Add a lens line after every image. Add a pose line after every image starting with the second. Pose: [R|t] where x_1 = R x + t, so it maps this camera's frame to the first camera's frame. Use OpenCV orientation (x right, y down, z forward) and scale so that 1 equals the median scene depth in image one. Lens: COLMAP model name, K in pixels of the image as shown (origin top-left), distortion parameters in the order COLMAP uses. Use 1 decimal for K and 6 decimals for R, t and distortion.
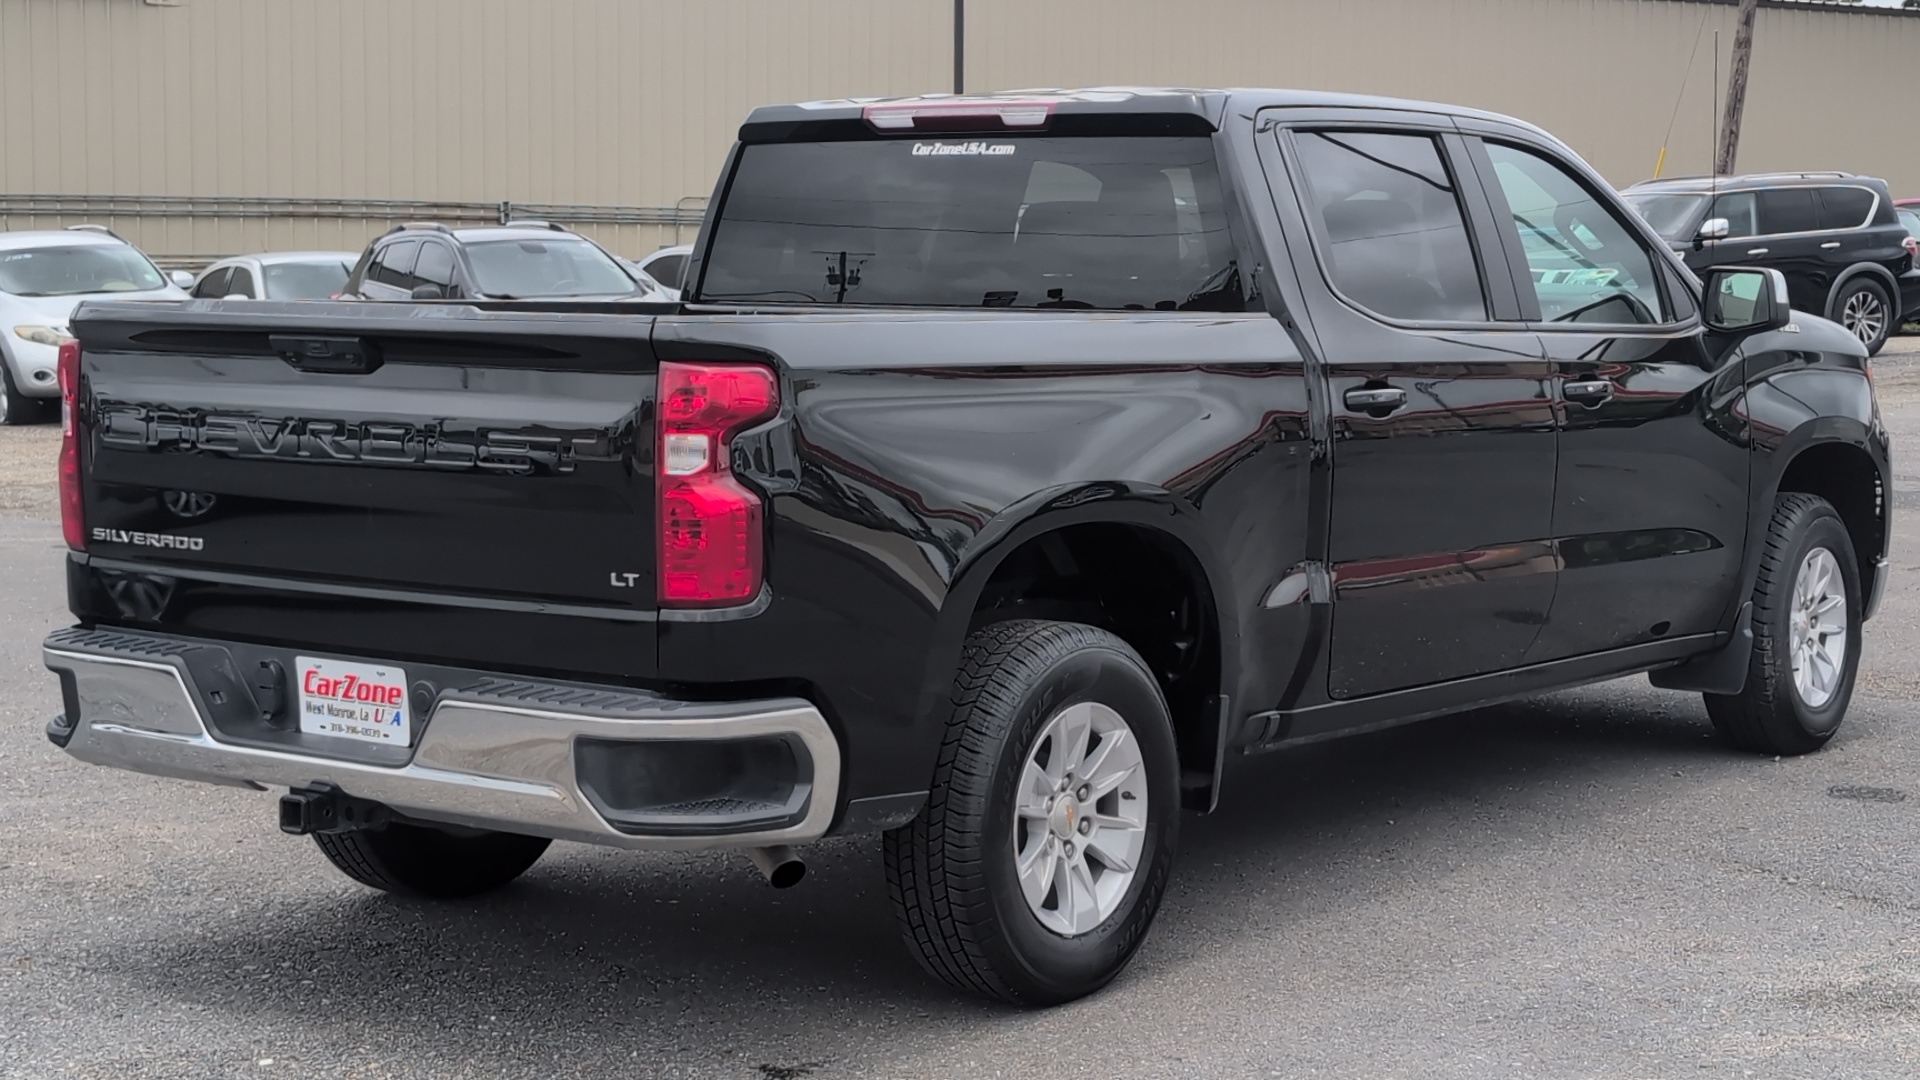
lens RADIAL K [[3246.1, 0, 960.0], [0, 3246.1, 540.0], [0, 0, 1]] dist [0.126908, -0.259297]
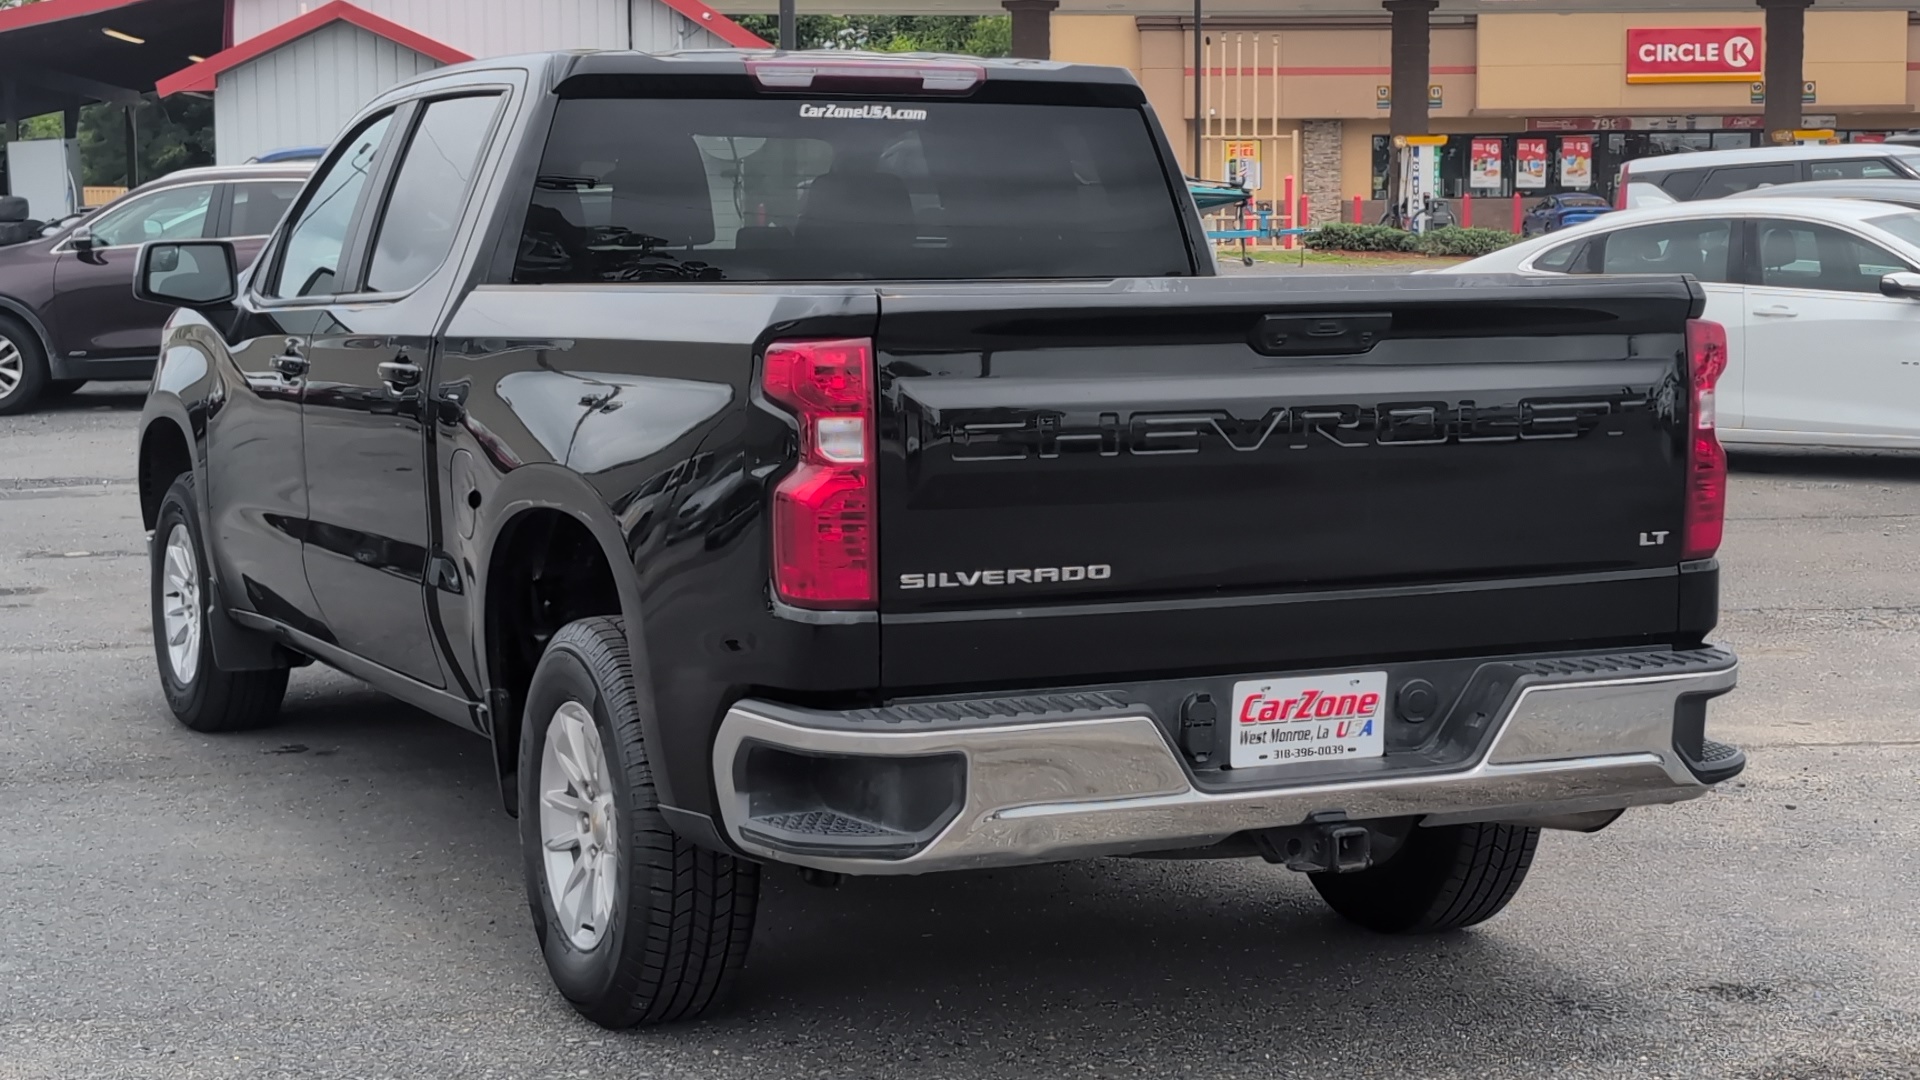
lens RADIAL K [[3246.1, 0, 960.0], [0, 3246.1, 540.0], [0, 0, 1]] dist [0.126908, -0.259297]
pose [[0.468292, -0.092134, 0.878757, -1.004245], [0.089150, 0.994400, 0.056751, -0.058556], [-0.879065, 0.051765, 0.473883, 0.652484]]
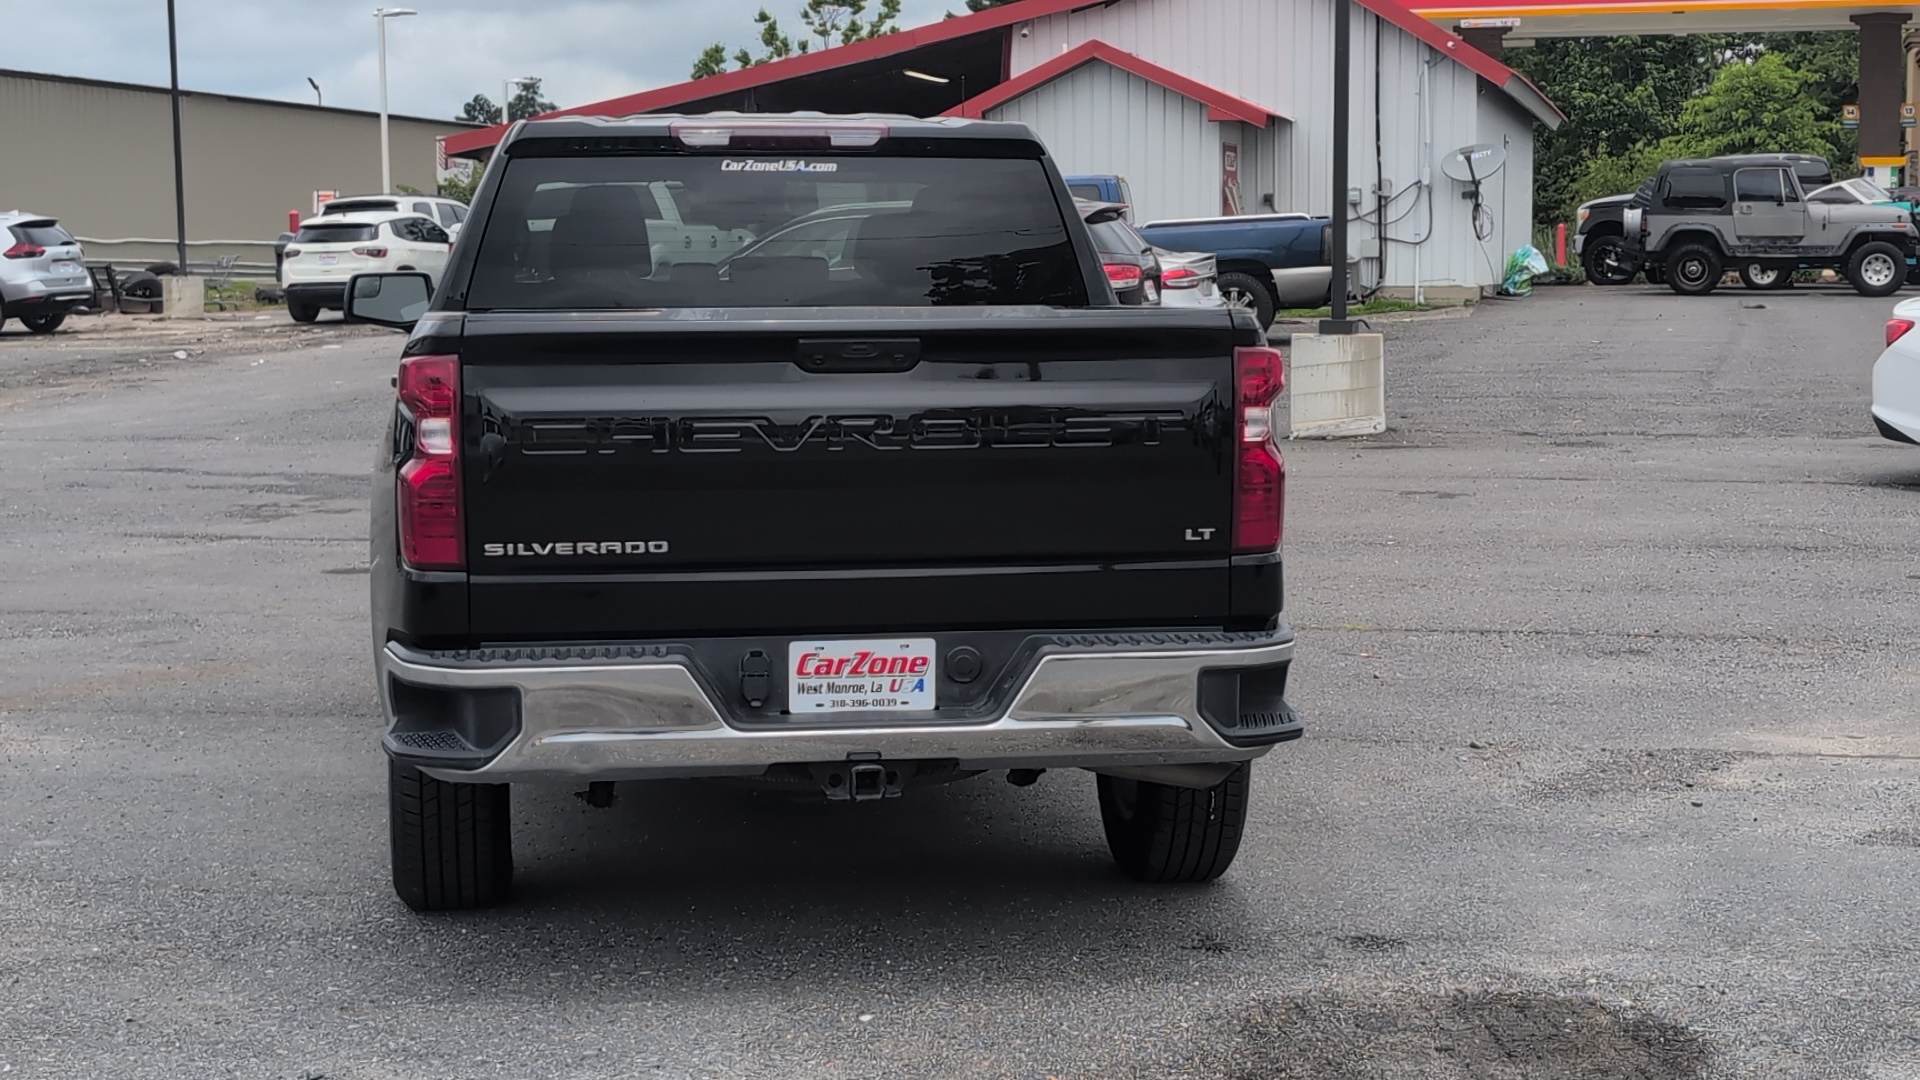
lens RADIAL K [[3246.1, 0, 960.0], [0, 3246.1, 540.0], [0, 0, 1]] dist [0.126908, -0.259297]
pose [[0.705353, -0.071868, 0.705204, -0.910335], [0.076018, 0.996779, 0.025550, -0.020289], [-0.704768, 0.035586, 0.708544, 0.212567]]
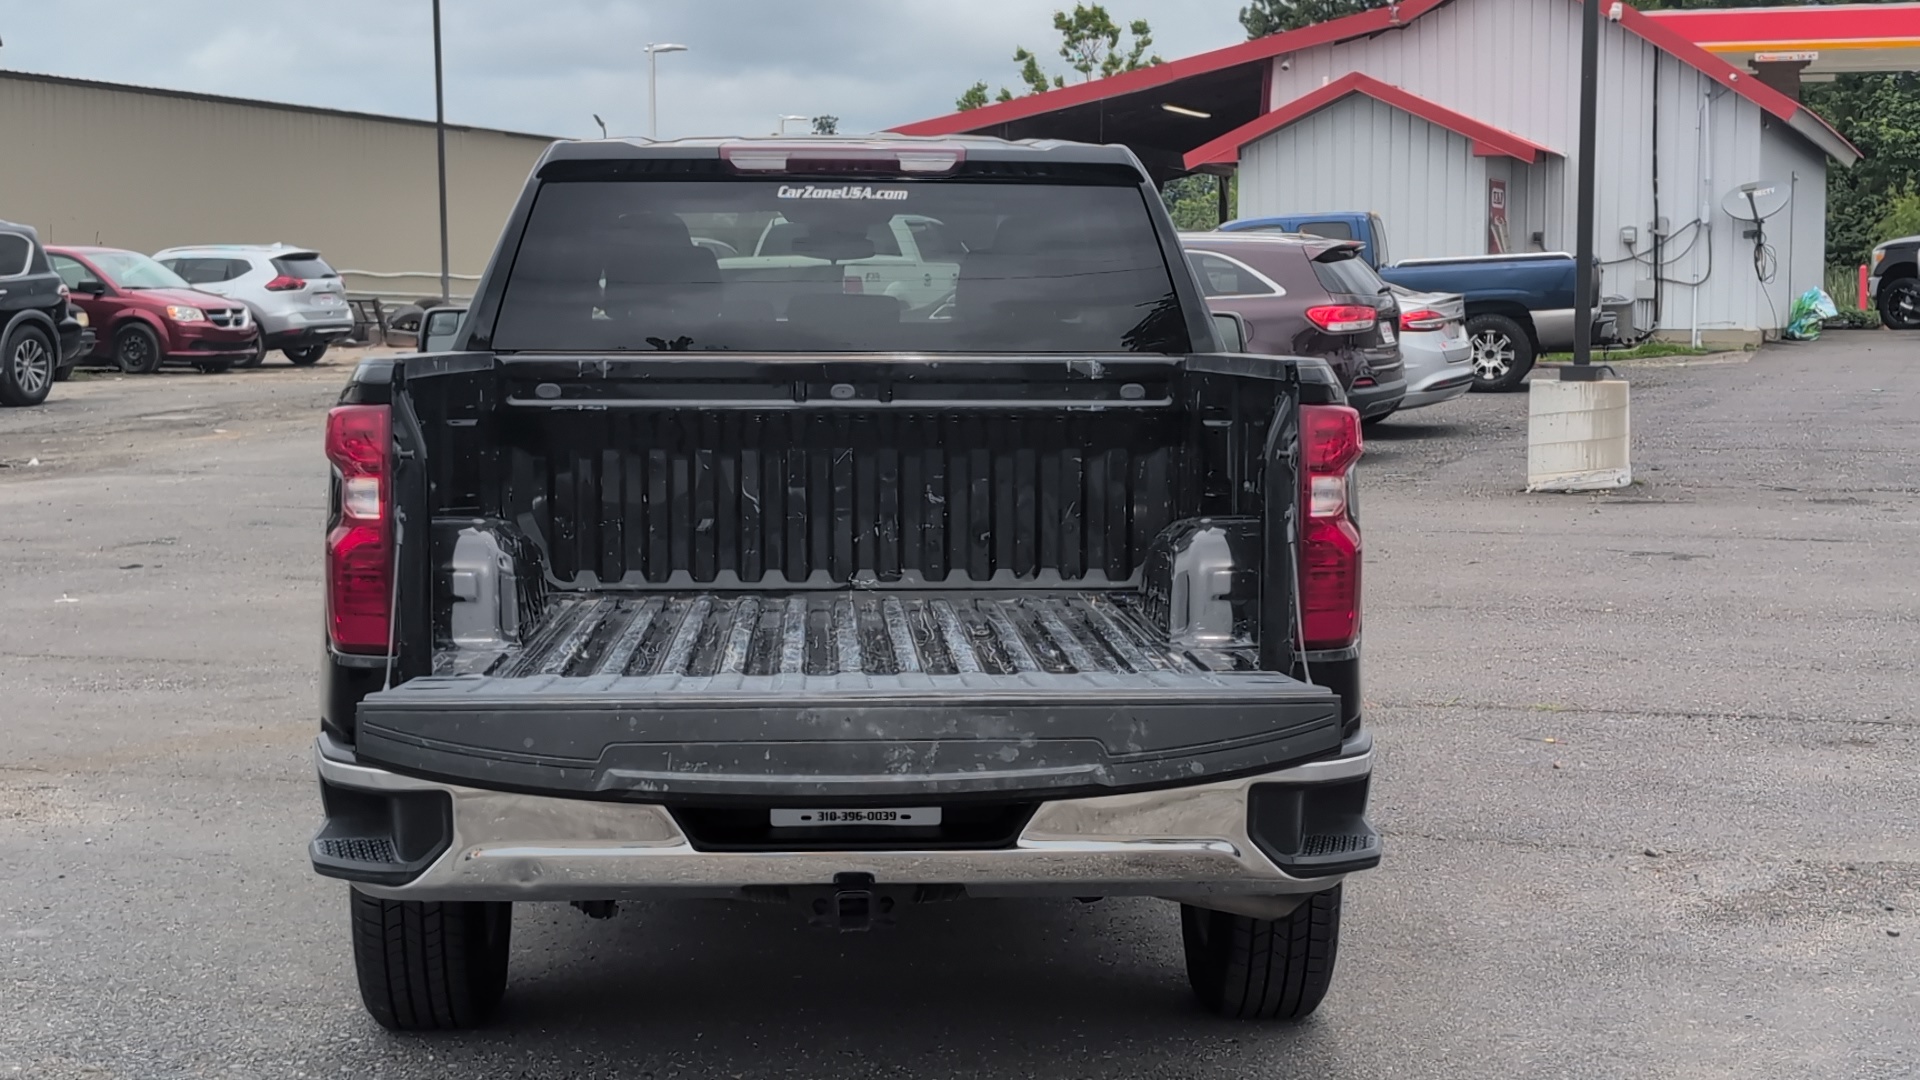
lens RADIAL K [[3246.1, 0, 960.0], [0, 3246.1, 540.0], [0, 0, 1]] dist [0.126908, -0.259297]
pose [[0.767095, -0.052961, 0.639344, -0.742983], [0.062307, 0.998026, 0.007915, -0.024870], [-0.638501, 0.033764, 0.768880, 0.267516]]
